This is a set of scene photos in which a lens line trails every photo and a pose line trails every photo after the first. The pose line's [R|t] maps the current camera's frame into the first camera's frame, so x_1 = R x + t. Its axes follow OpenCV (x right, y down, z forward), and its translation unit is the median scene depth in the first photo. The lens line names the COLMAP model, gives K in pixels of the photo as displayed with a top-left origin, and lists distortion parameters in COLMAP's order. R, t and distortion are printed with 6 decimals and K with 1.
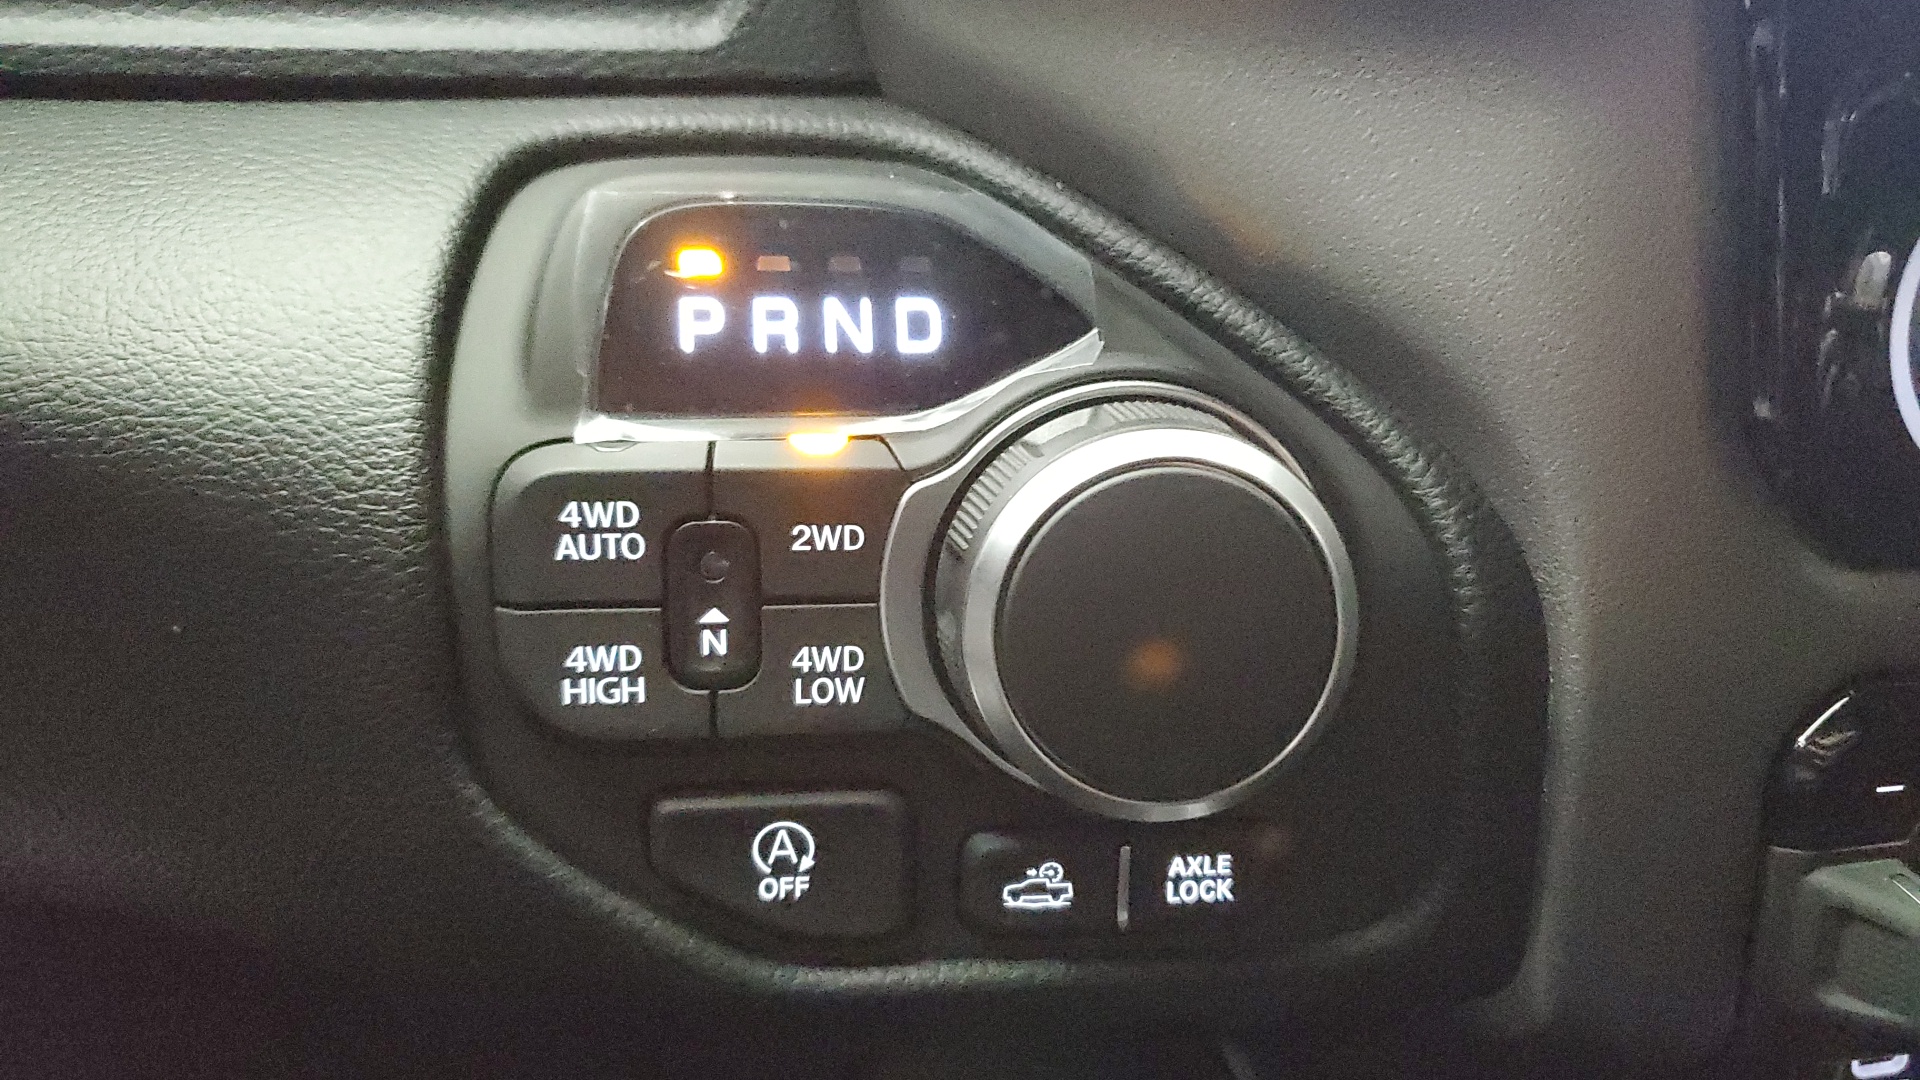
lens RADIAL K [[1431.9, 0, 953.8], [0, 1431.9, 556.3], [0, 0, 1]] dist [0.147575, -0.380752]
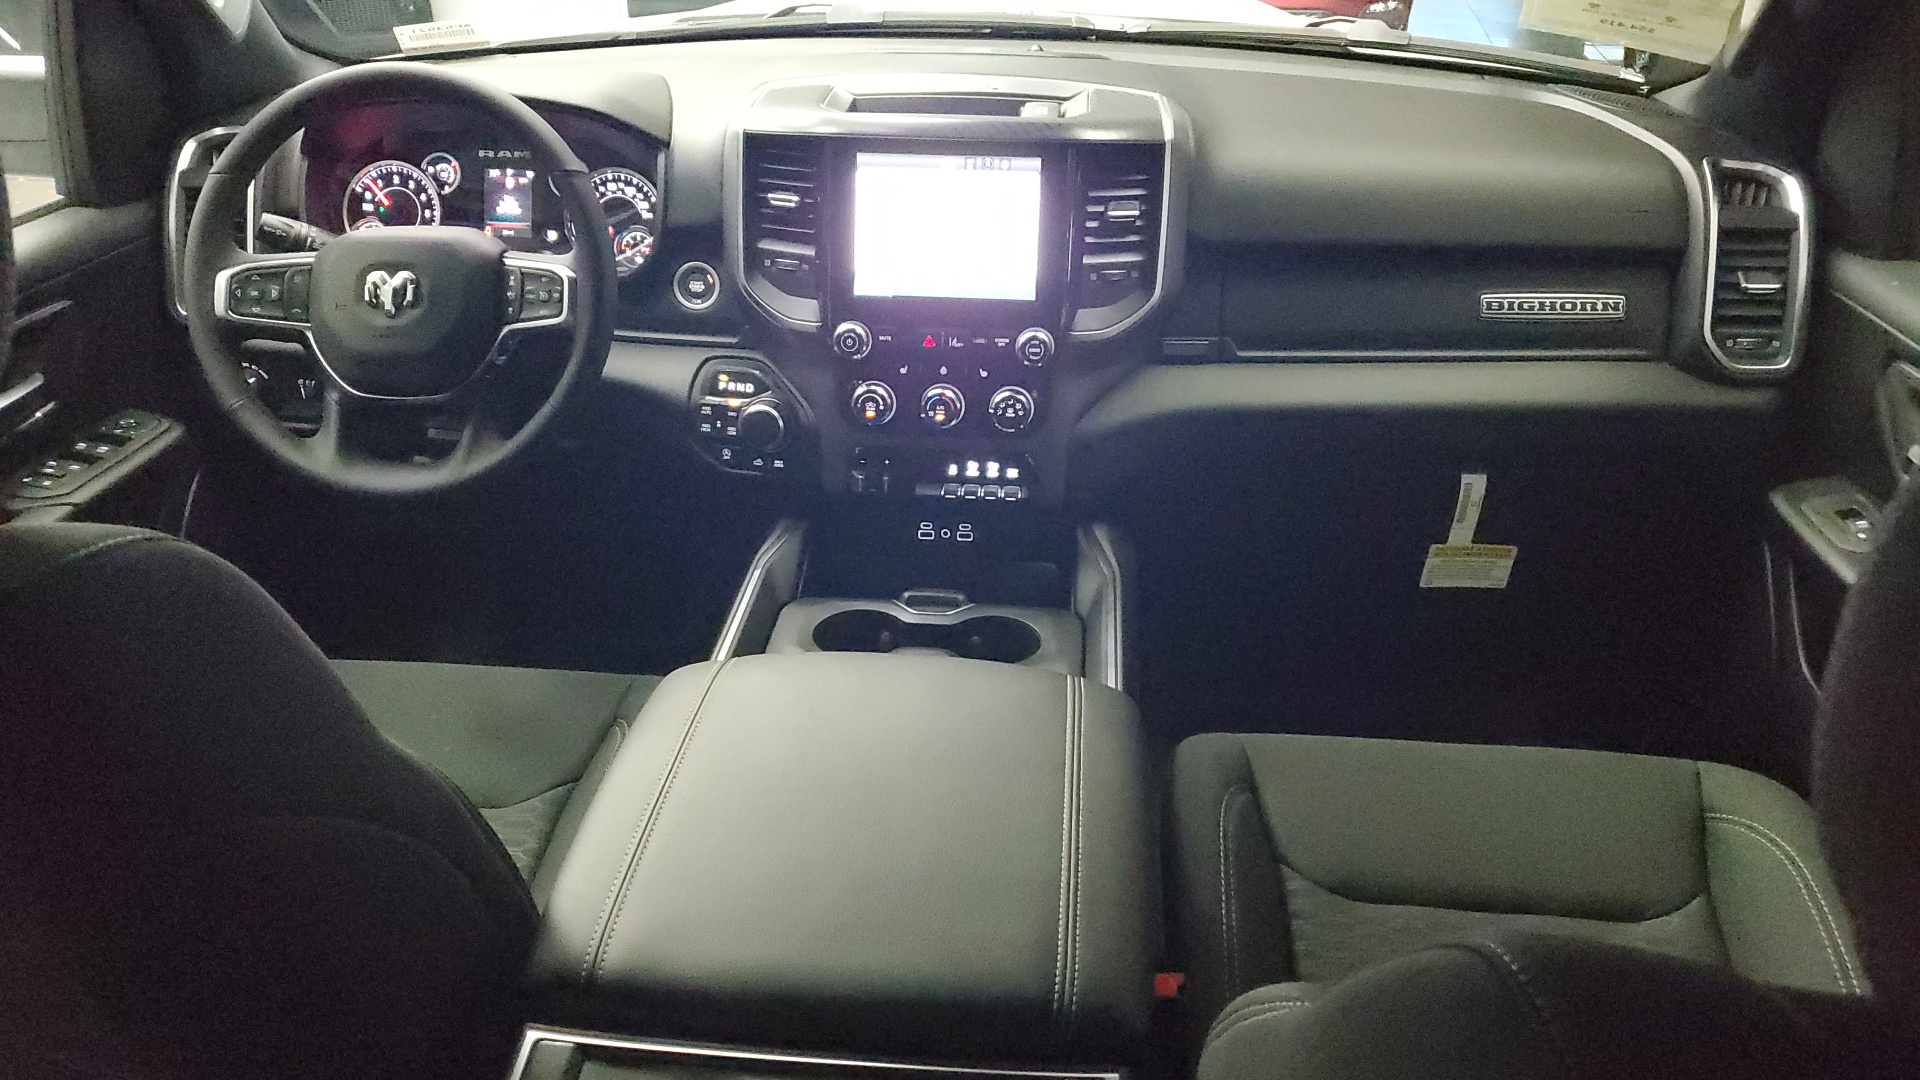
lens RADIAL K [[1445.5, 0, 964.4], [0, 1445.5, 596.7], [0, 0, 1]] dist [-0.001556, -0.071745]
pose [[0.962190, 0.137226, -0.235285, 3.156503], [-0.110814, 0.986315, 0.122080, -0.134075], [0.248817, -0.091392, 0.964229, -6.488447]]
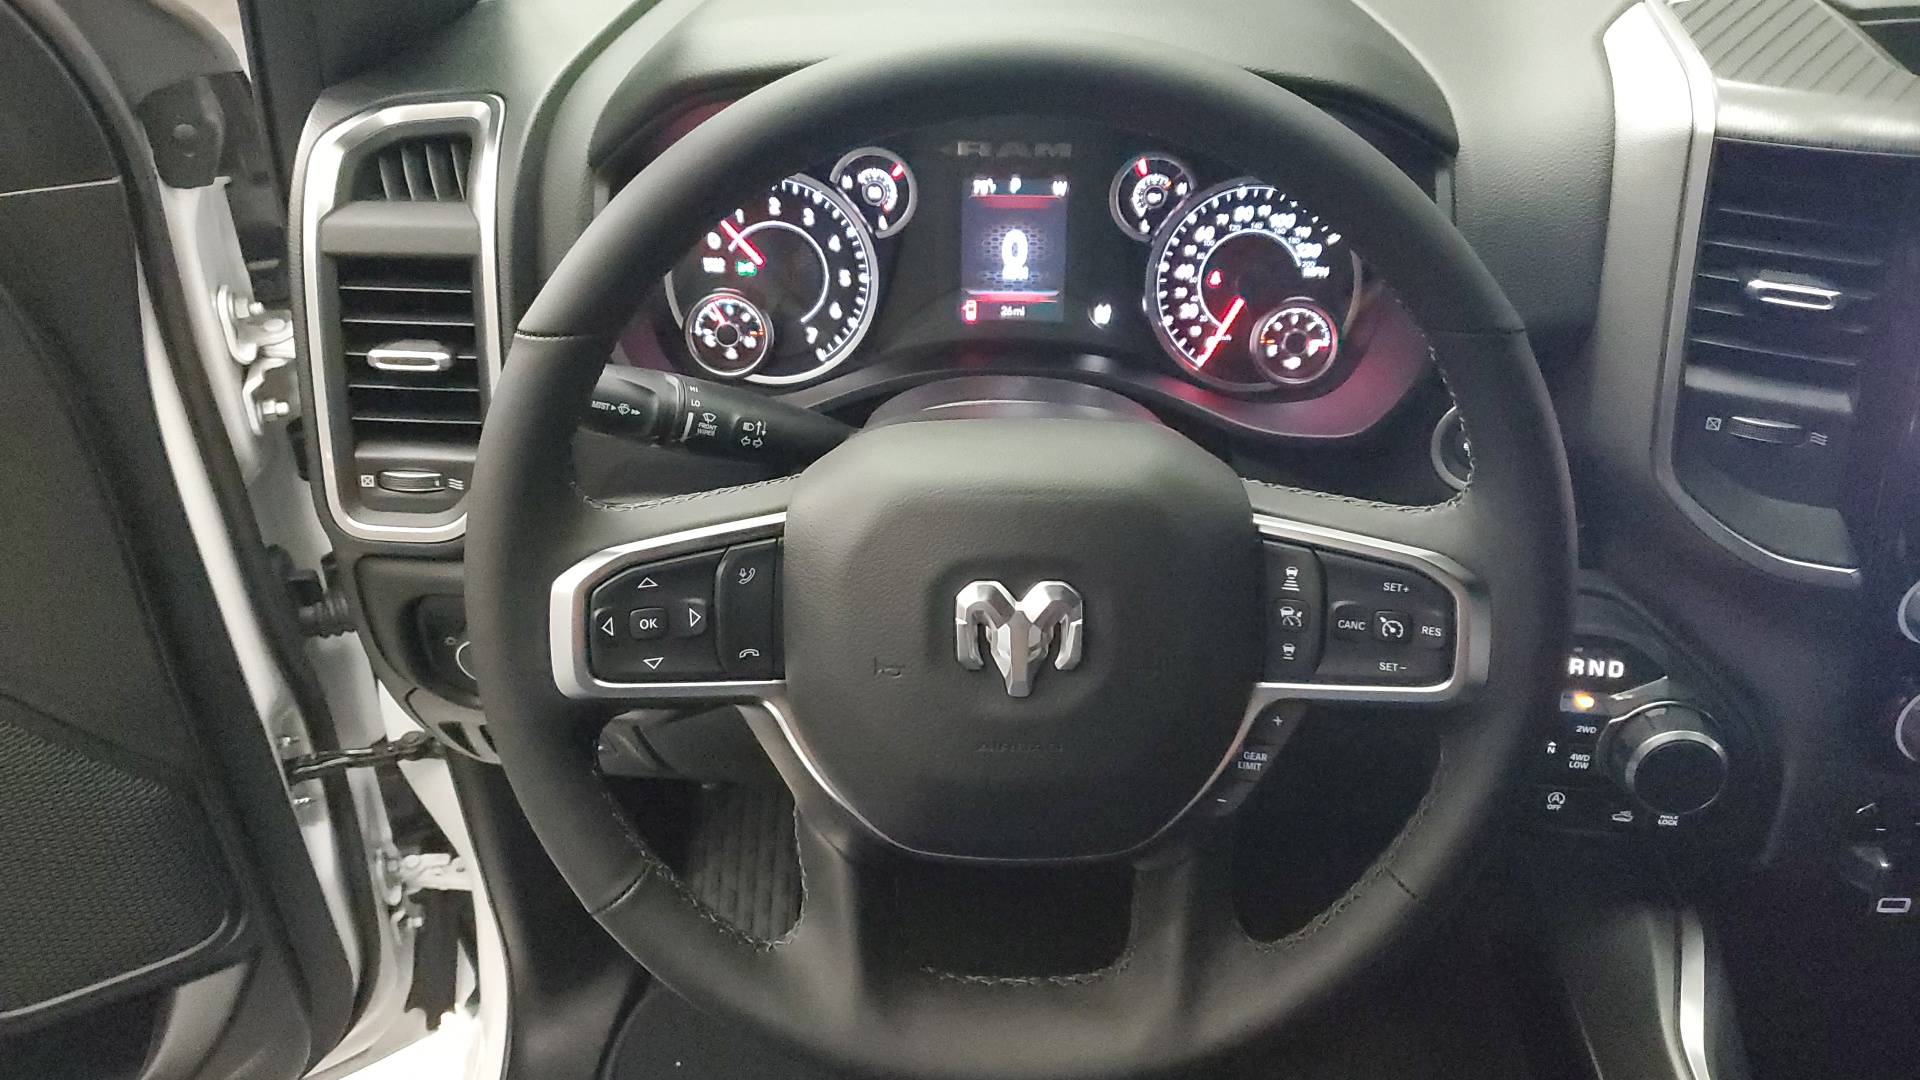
lens RADIAL K [[1564.8, 0, 963.8], [0, 1564.8, 545.7], [0, 0, 1]] dist [0.056772, 0.000148]
pose [[0.975903, 0.125494, -0.178506, -0.992031], [-0.079445, 0.966268, 0.244979, -1.353504], [0.203228, -0.224894, 0.952954, -3.180848]]
